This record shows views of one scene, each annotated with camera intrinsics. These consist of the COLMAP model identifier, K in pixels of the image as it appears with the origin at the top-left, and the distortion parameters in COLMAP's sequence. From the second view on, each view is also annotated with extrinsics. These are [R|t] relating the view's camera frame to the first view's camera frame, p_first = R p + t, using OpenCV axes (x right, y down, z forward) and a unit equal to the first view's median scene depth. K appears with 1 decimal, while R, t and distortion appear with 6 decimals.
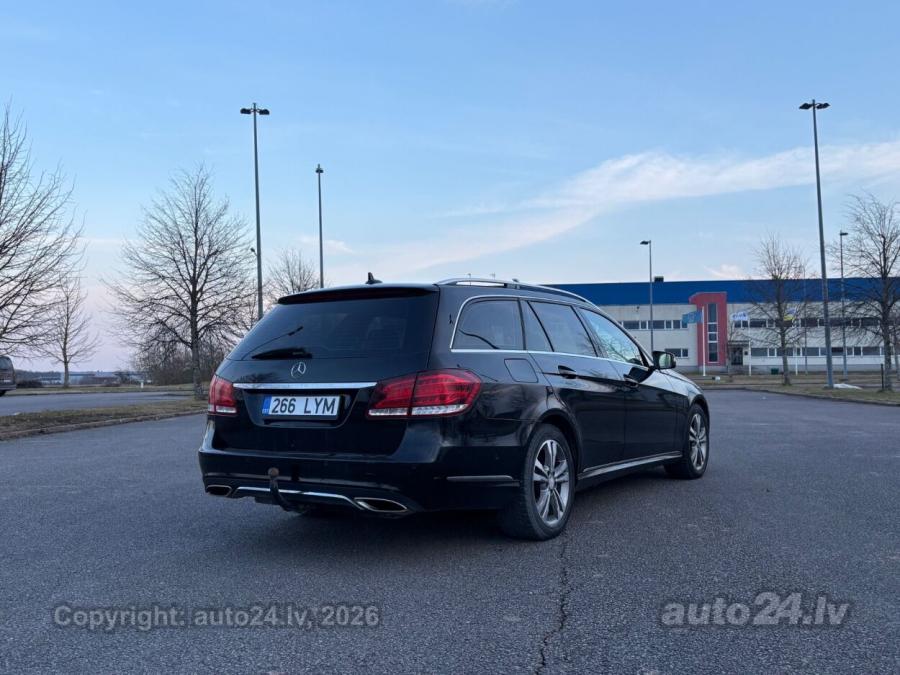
lens RADIAL K [[856.8, 0, 453.8], [0, 856.8, 349.9], [0, 0, 1]] dist [0.126994, -0.164680]
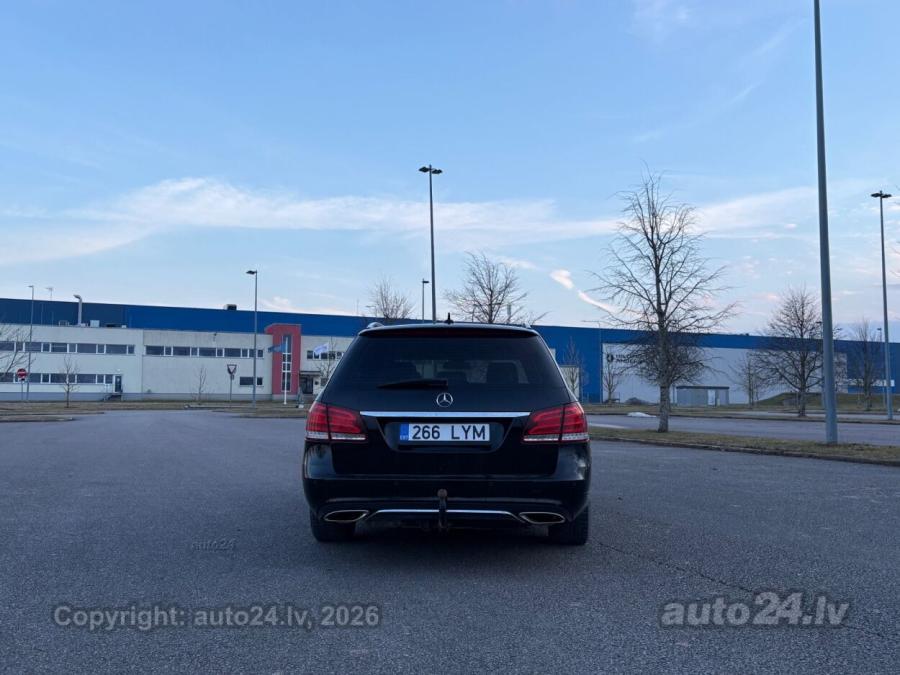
lens RADIAL K [[856.8, 0, 453.8], [0, 856.8, 349.9], [0, 0, 1]] dist [0.126994, -0.164680]
pose [[0.868359, 0.043700, 0.494007, -0.605018], [-0.027851, 0.998835, -0.039402, 0.002074], [-0.495153, 0.020457, 0.868565, 0.034587]]
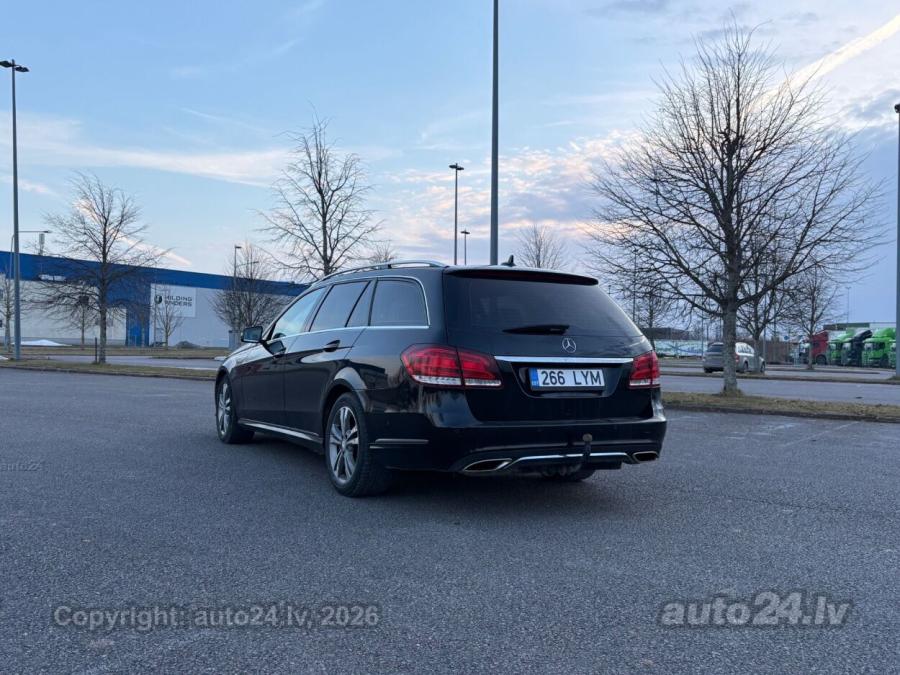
lens RADIAL K [[856.8, 0, 453.8], [0, 856.8, 349.9], [0, 0, 1]] dist [0.126994, -0.164680]
pose [[0.489019, 0.021611, 0.872005, -1.020100], [-0.049866, 0.998751, 0.003213, 0.027906], [-0.870846, -0.045055, 0.489486, 0.501976]]
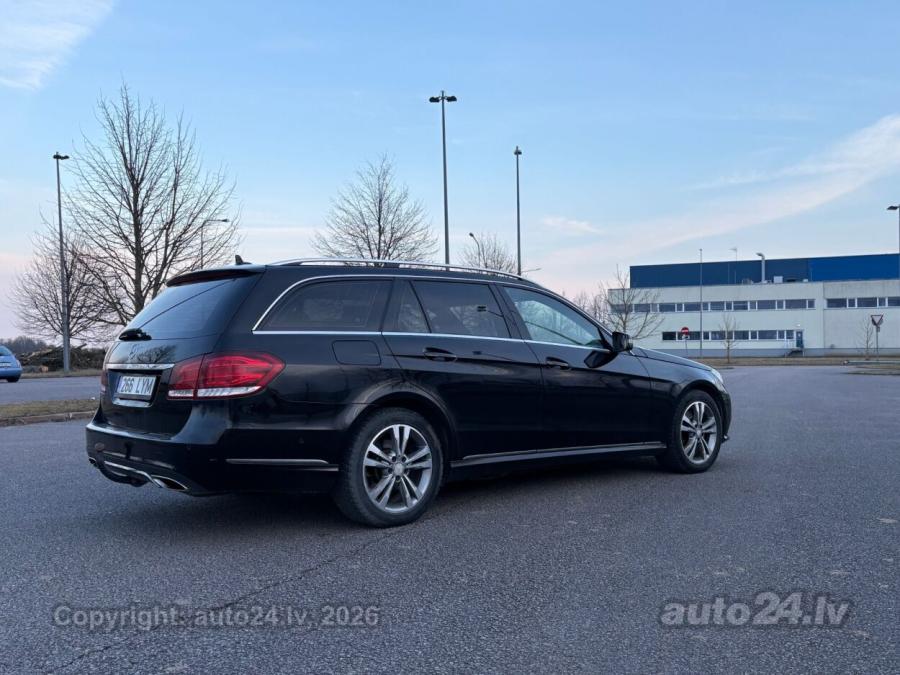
lens RADIAL K [[856.8, 0, 453.8], [0, 856.8, 349.9], [0, 0, 1]] dist [0.126994, -0.164680]
pose [[0.958103, 0.002228, -0.286415, 0.415205], [0.004030, 0.999766, 0.021261, 0.000797], [0.286395, -0.021524, 0.957870, 0.091530]]
